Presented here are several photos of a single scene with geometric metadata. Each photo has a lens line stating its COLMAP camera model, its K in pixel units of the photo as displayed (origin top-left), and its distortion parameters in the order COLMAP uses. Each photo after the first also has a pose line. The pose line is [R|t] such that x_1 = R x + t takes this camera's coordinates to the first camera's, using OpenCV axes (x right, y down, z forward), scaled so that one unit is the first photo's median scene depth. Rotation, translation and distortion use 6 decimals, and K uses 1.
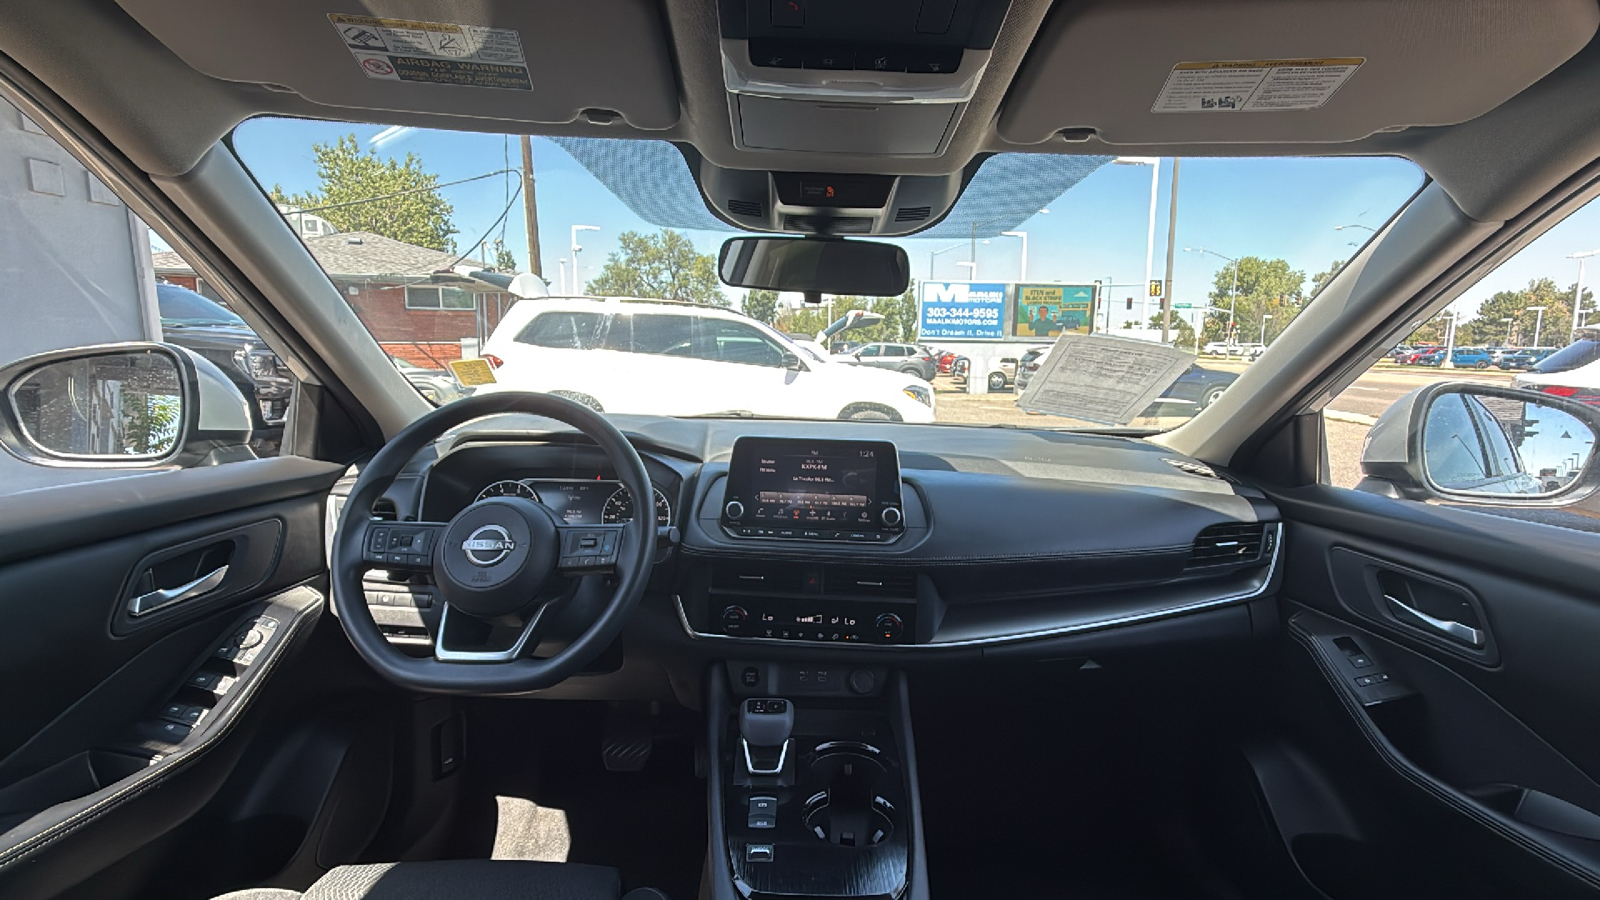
lens RADIAL K [[730.6, 0, 800.0], [0, 730.6, 450.0], [0, 0, 1]] dist [0.001566, -0.000583]
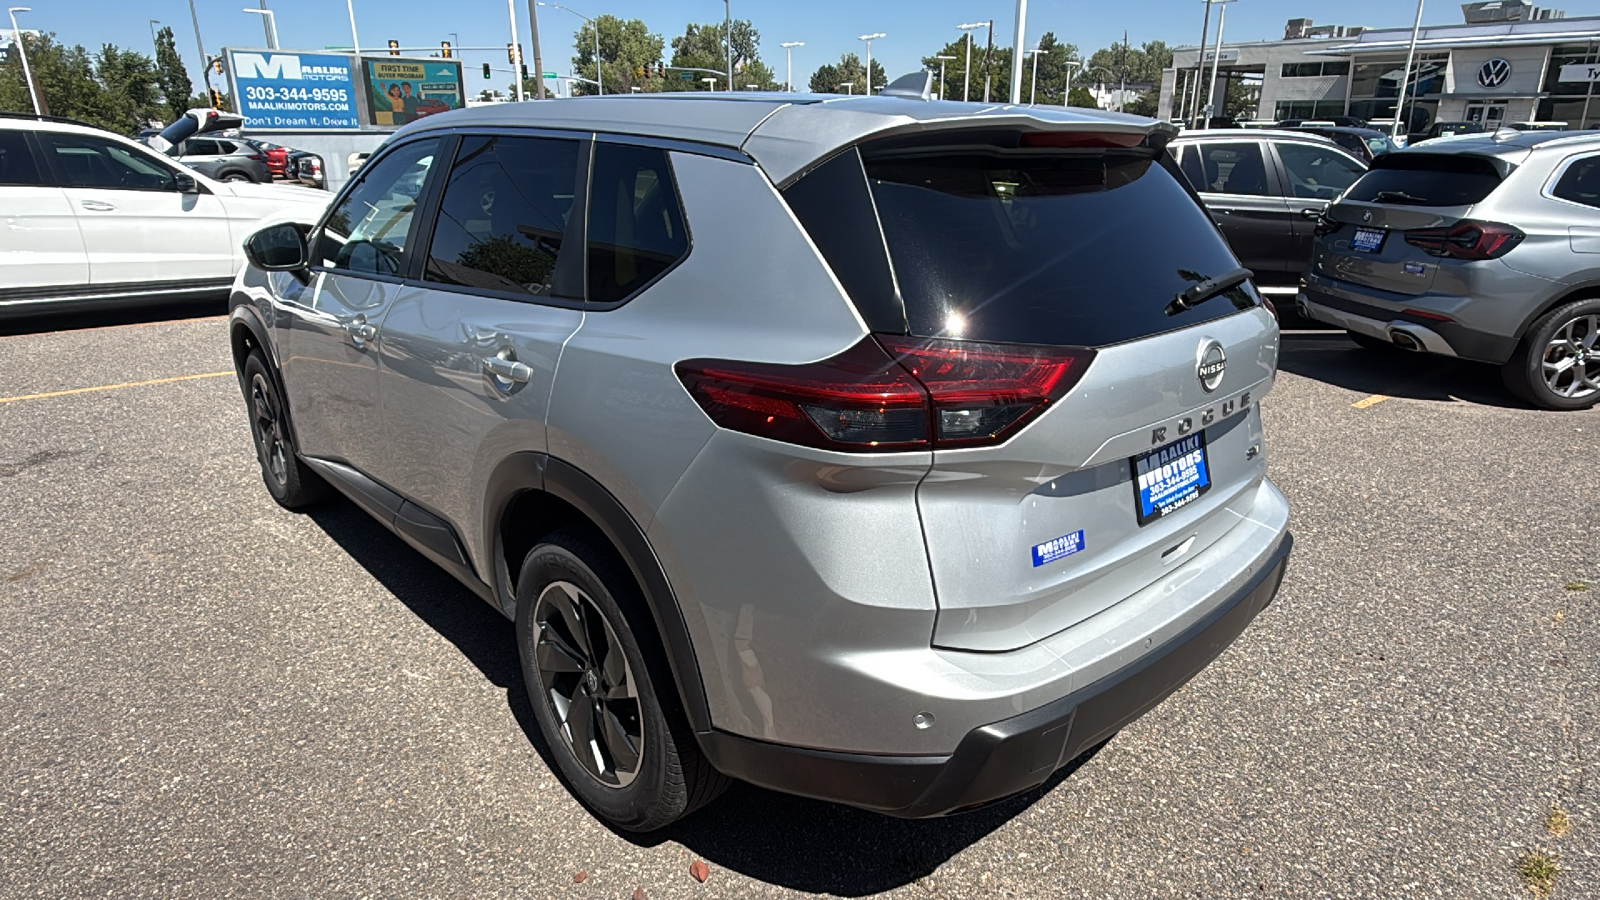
lens RADIAL K [[915.3, 0, 800.0], [0, 915.3, 450.0], [0, 0, 1]] dist [0.001574, 0.000674]
pose [[0.746573, -0.236407, 0.621884, -0.071037], [0.107449, 0.965312, 0.237967, 0.001563], [-0.656569, -0.110839, 0.746077, -0.109615]]
